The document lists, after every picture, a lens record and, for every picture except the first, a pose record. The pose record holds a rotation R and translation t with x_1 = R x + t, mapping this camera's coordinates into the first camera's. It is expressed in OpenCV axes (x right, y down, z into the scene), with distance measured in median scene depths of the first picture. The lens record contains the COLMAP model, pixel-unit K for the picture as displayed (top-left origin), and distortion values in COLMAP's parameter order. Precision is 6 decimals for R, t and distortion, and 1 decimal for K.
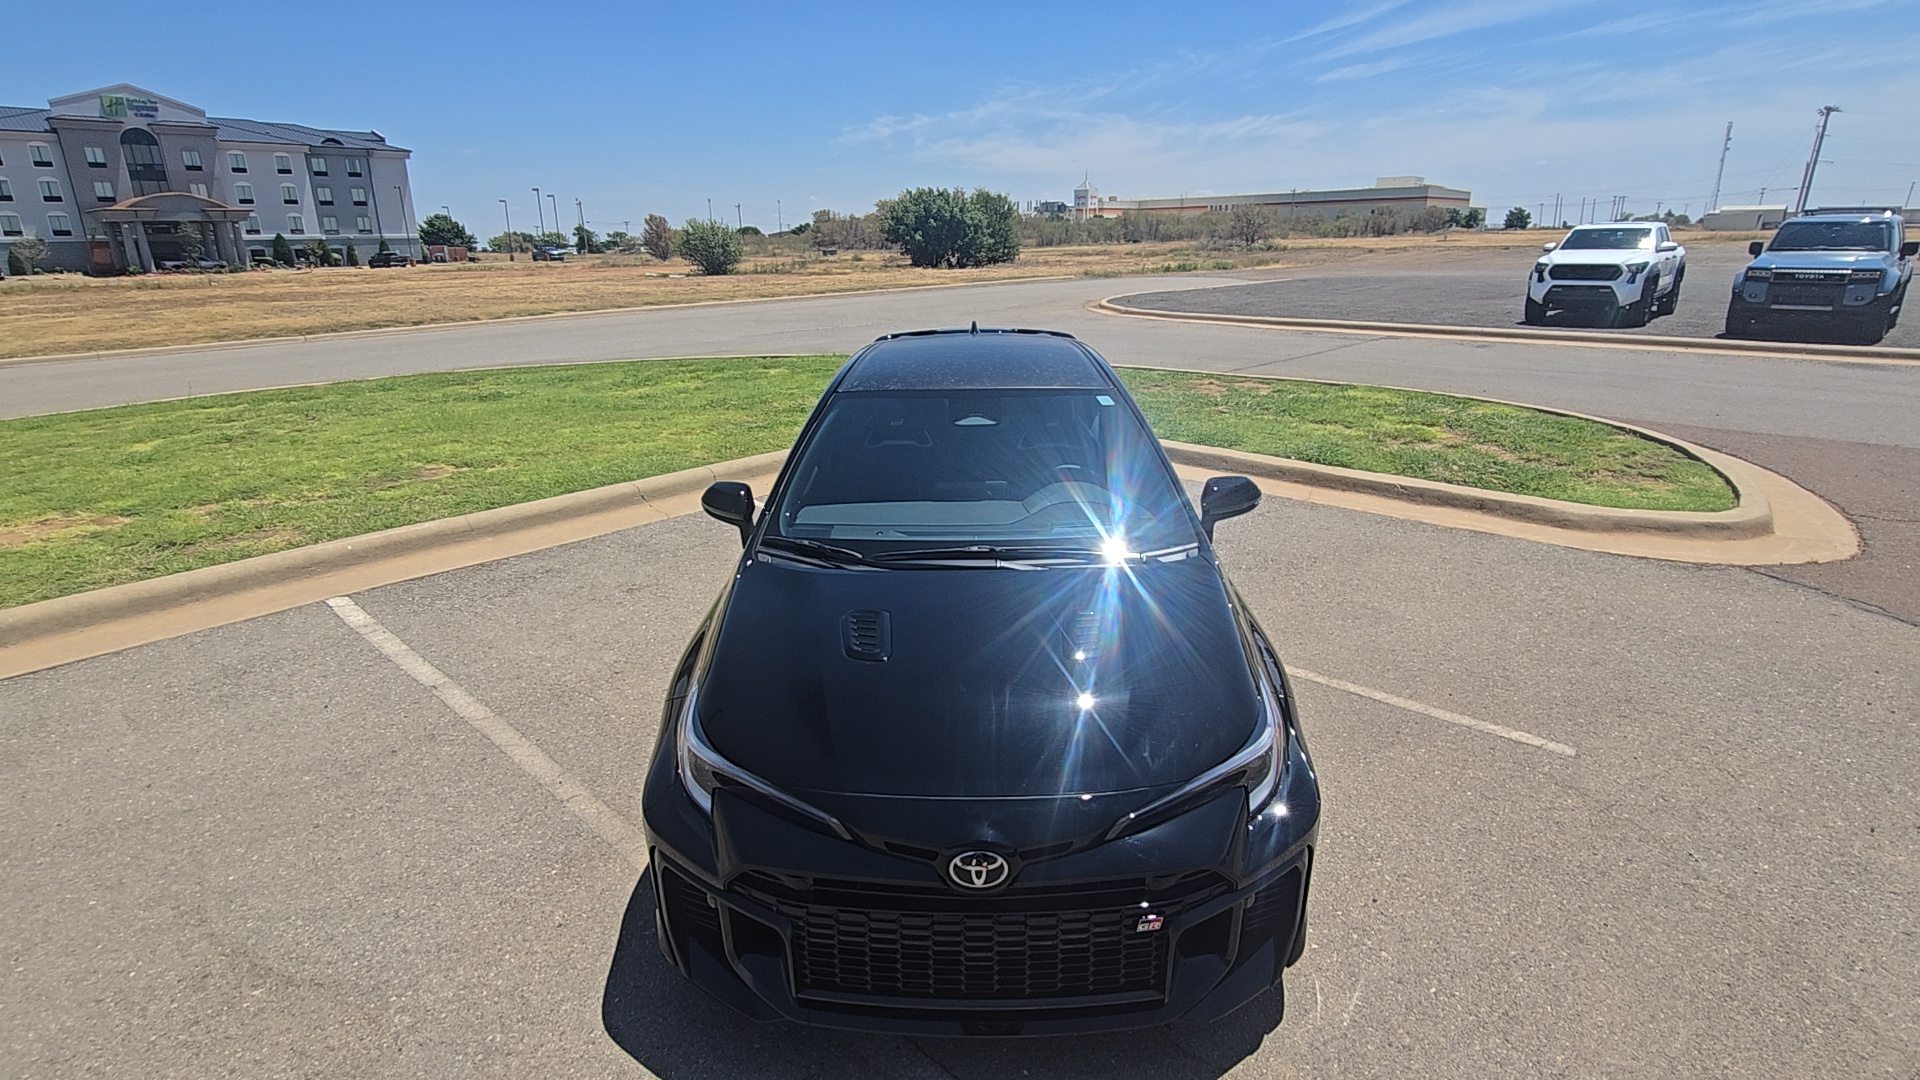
lens RADIAL K [[953.8, 0, 951.5], [0, 953.8, 548.9], [0, 0, 1]] dist [-0.001467, 0.001449]
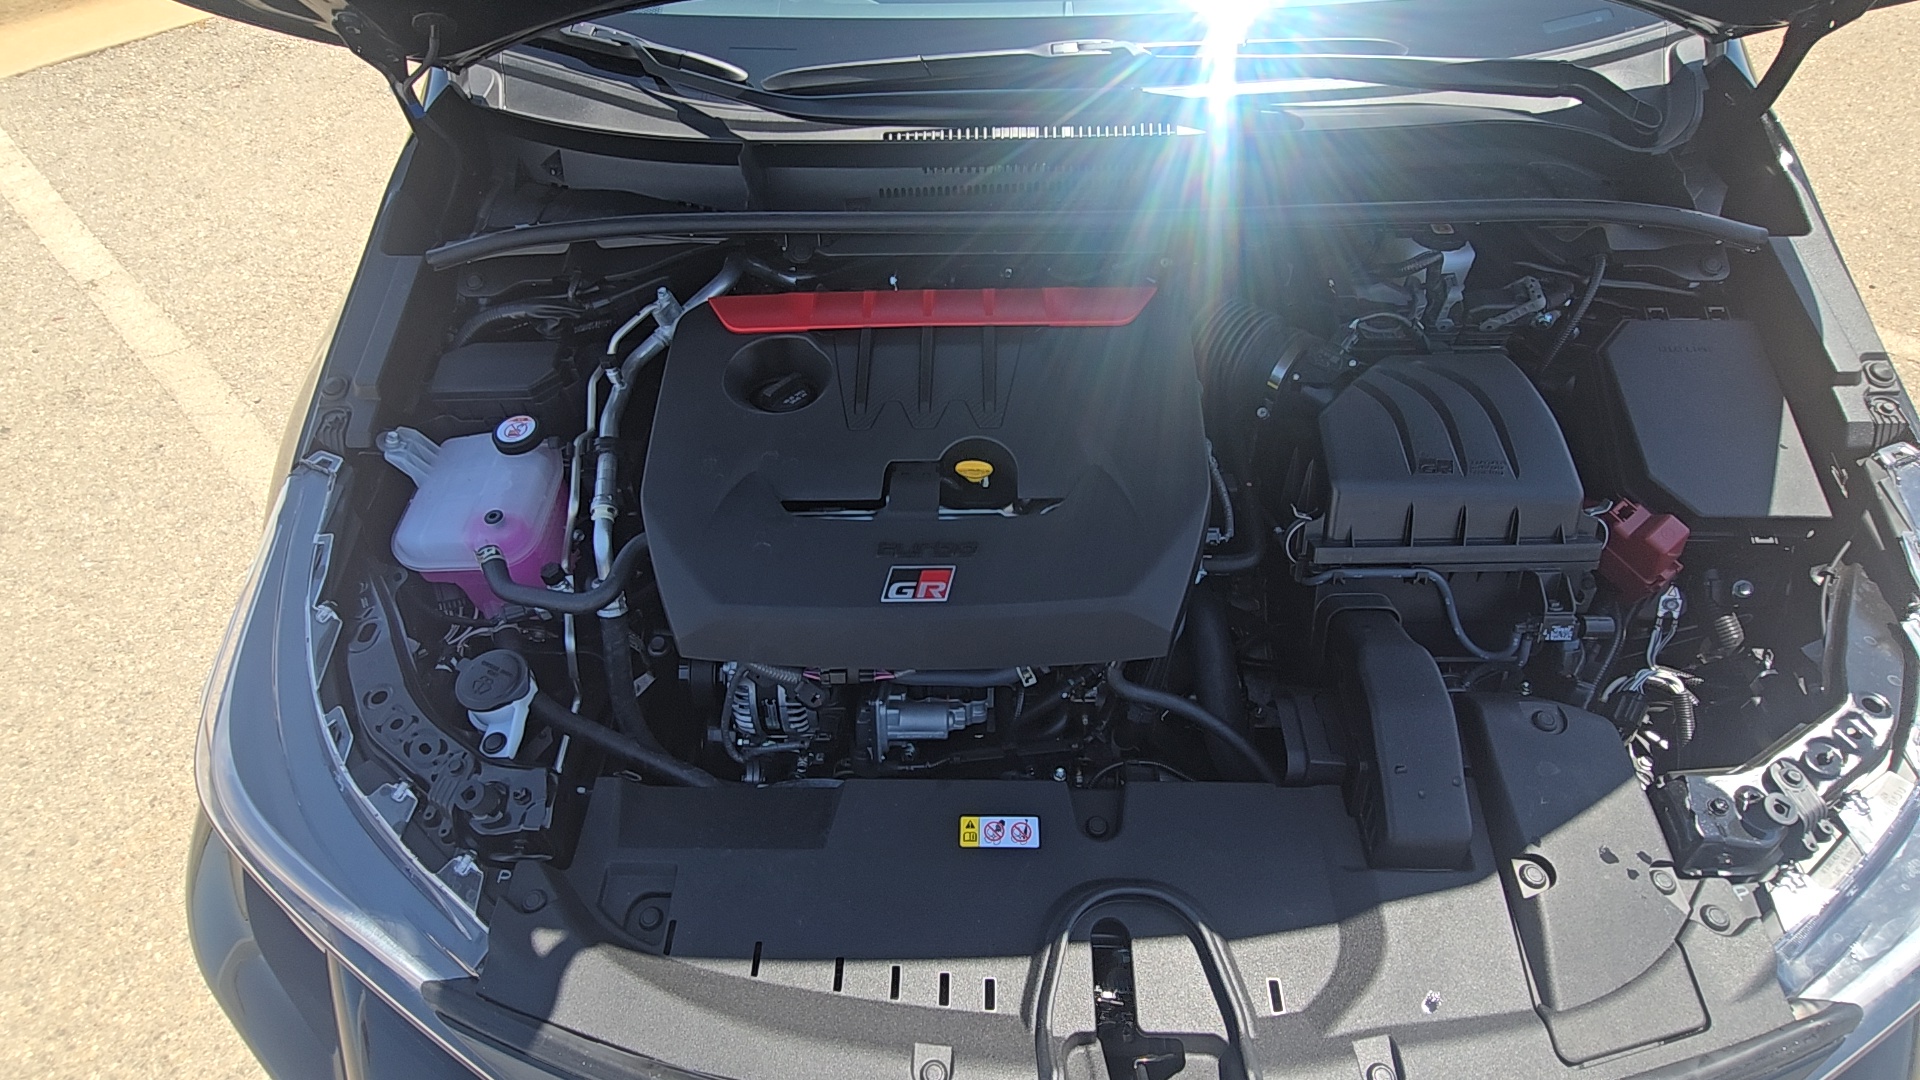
lens RADIAL K [[953.8, 0, 957.4], [0, 953.8, 534.7], [0, 0, 1]] dist [-0.001467, 0.001449]
pose [[0.999918, -0.010897, -0.006736, -0.005447], [0.012811, 0.853700, 0.520607, -0.014231], [0.000078, -0.520651, 0.853770, 0.273342]]
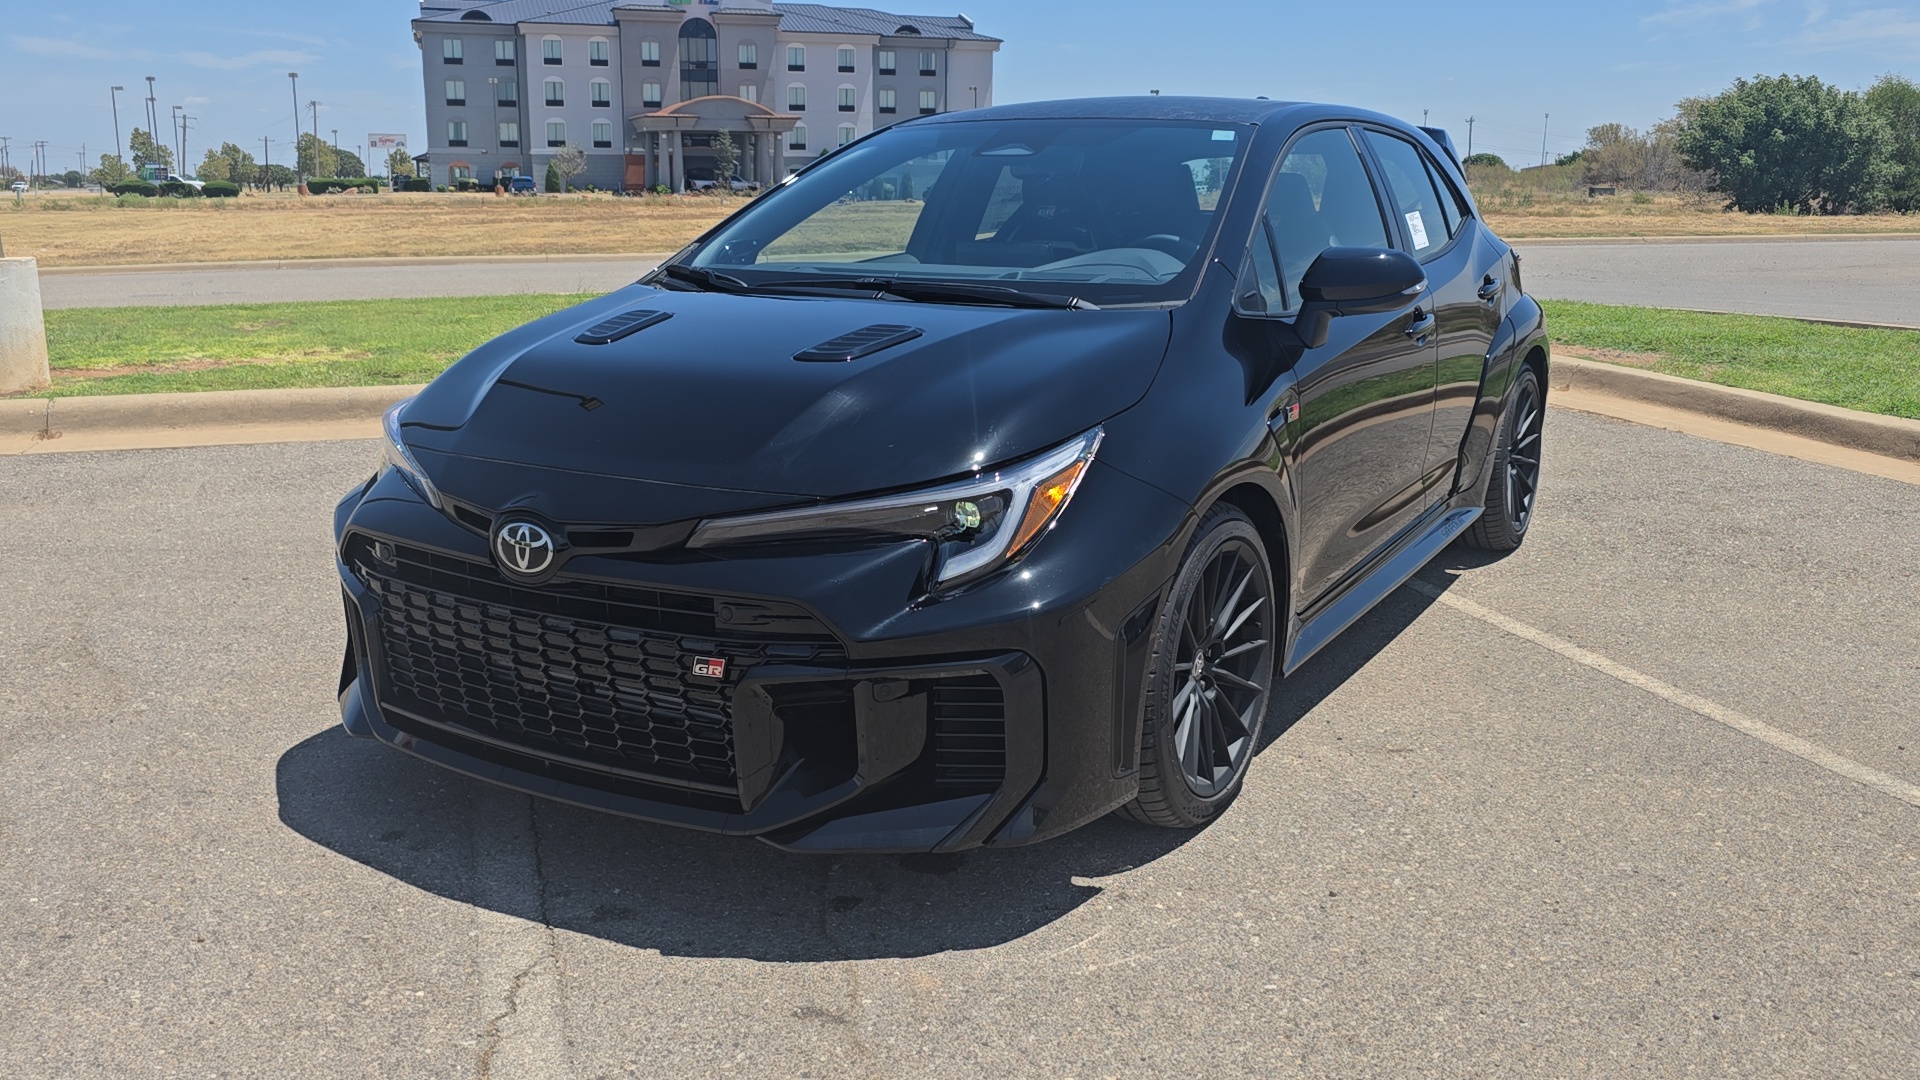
lens RADIAL K [[1565.1, 0, 959.2], [0, 1565.1, 504.3], [0, 0, 1]] dist [-0.009651, 0.016432]
pose [[0.873882, 0.119794, -0.471146, 0.290693], [-0.166950, 0.984173, -0.059423, 0.099574], [0.456571, 0.130586, 0.880051, 0.012676]]
